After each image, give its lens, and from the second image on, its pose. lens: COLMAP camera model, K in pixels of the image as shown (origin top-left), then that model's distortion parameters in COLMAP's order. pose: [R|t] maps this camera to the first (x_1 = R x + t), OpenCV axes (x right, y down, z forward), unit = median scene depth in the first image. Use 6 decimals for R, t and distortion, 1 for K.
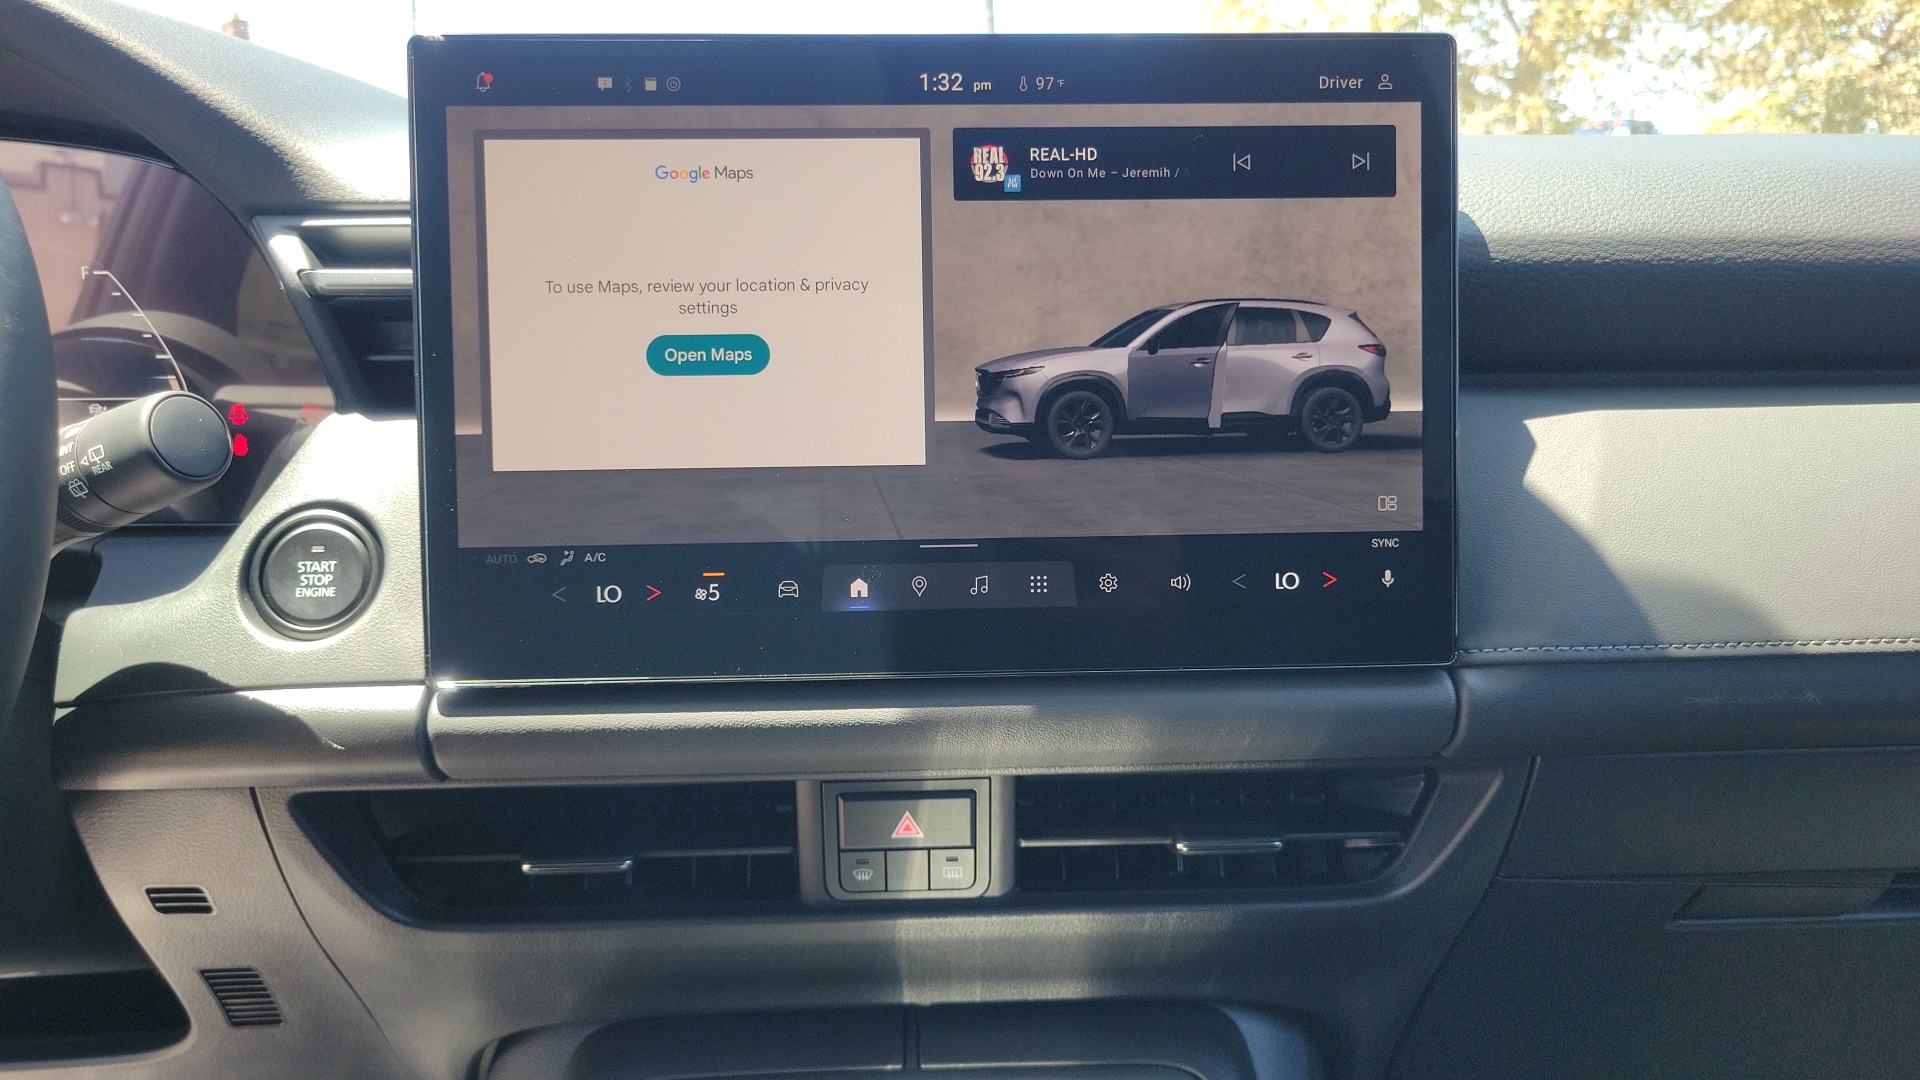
lens RADIAL K [[1490.9, 0, 986.6], [0, 1490.9, 539.0], [0, 0, 1]] dist [0.035920, -0.033028]
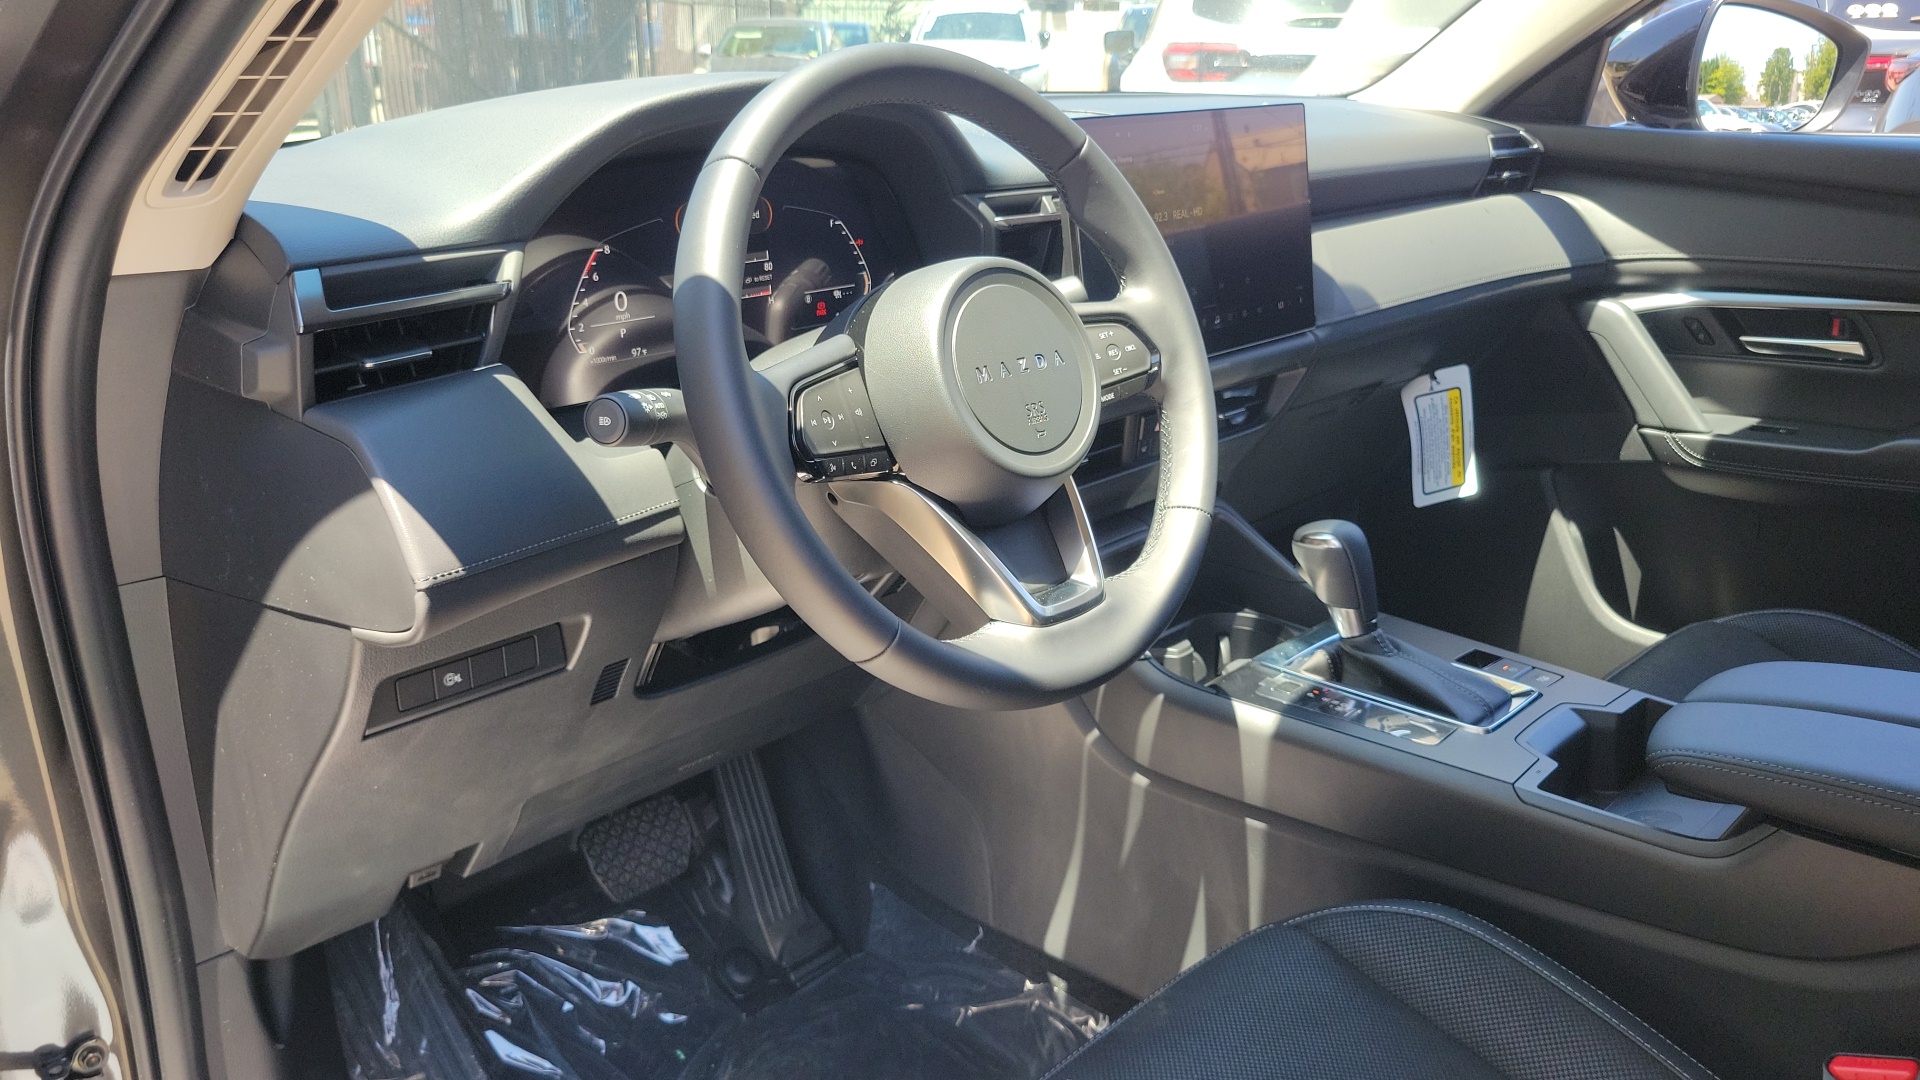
lens RADIAL K [[1490.9, 0, 998.8], [0, 1490.9, 505.0], [0, 0, 1]] dist [0.035920, -0.033028]
pose [[0.709225, -0.204847, 0.674564, -2.031006], [0.114503, 0.977620, 0.176491, -0.151811], [-0.695621, -0.047932, 0.716808, -0.623447]]
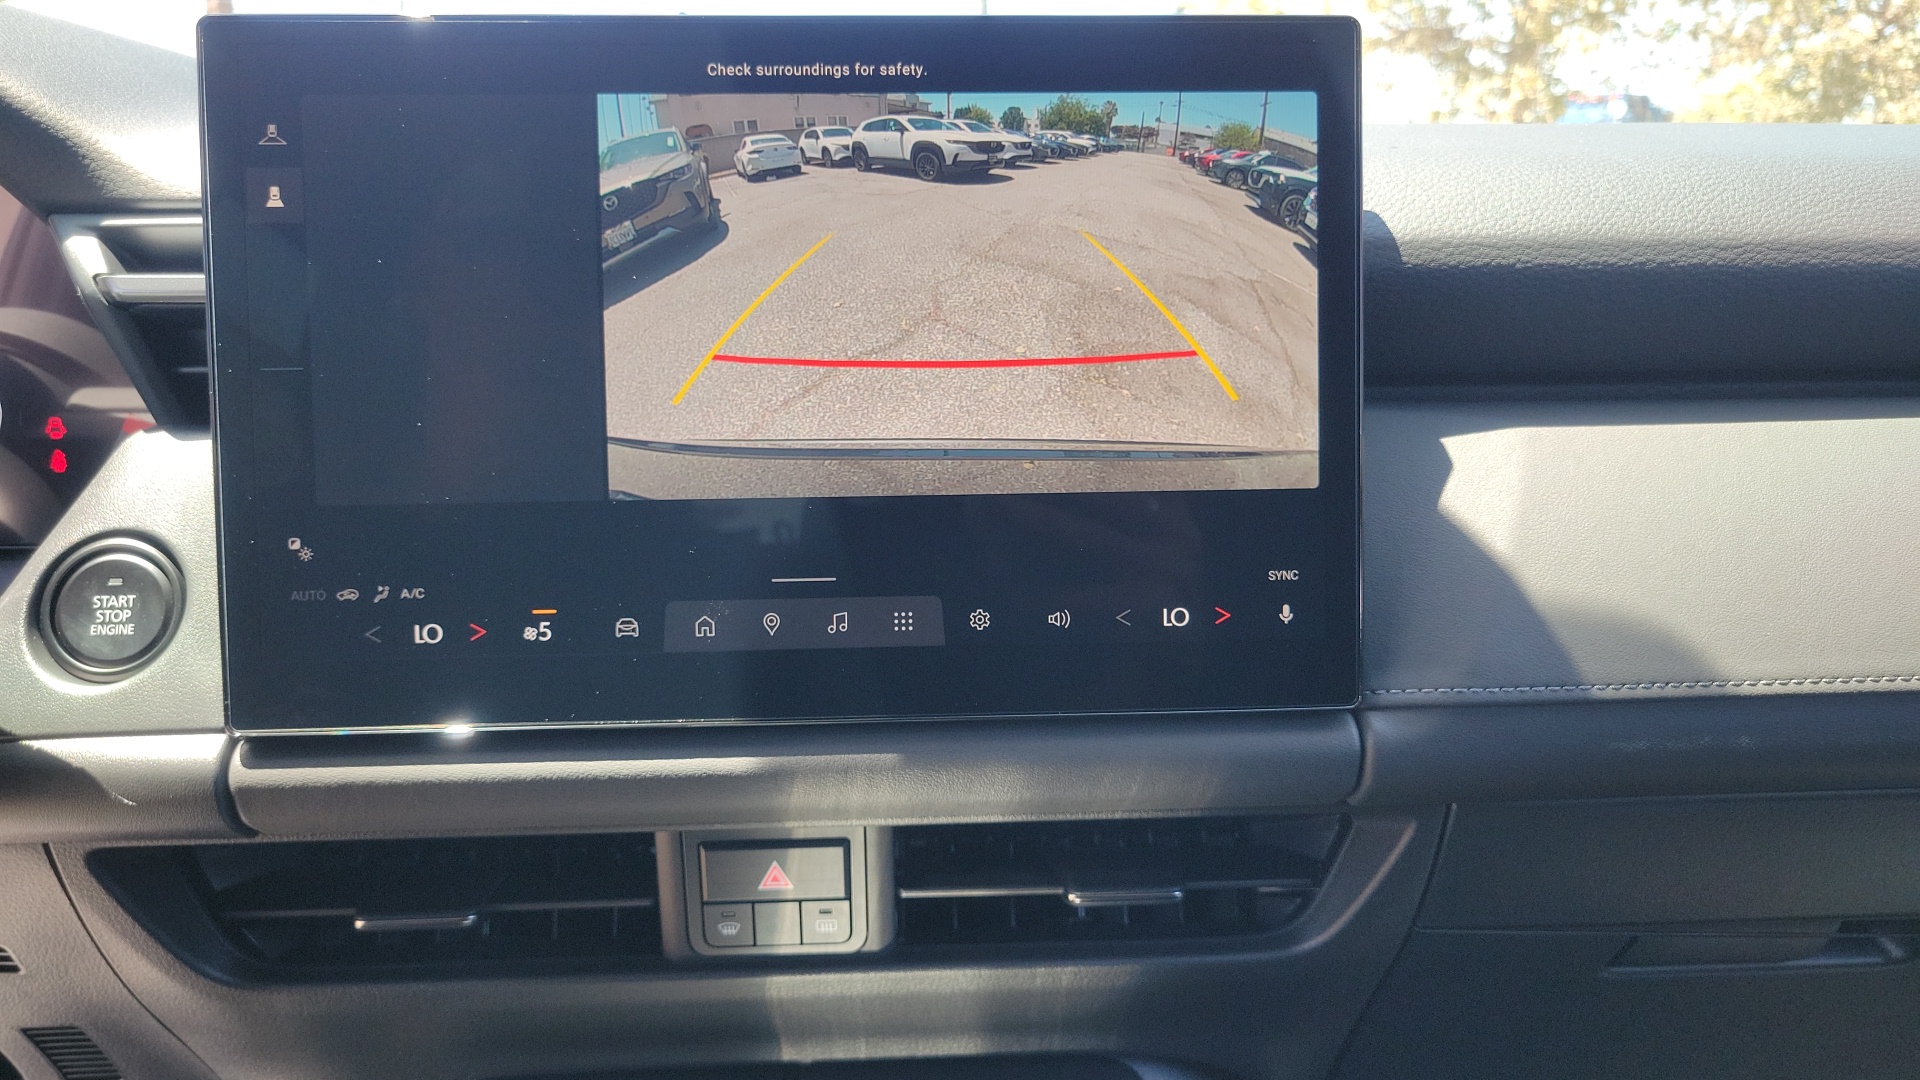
lens RADIAL K [[1490.9, 0, 993.1], [0, 1490.9, 532.7], [0, 0, 1]] dist [0.035920, -0.033028]
pose [[0.999982, -0.000694, 0.005947, 0.079736], [0.000618, 0.999919, 0.012751, -0.033646], [-0.005955, -0.012747, 0.999901, 0.082087]]
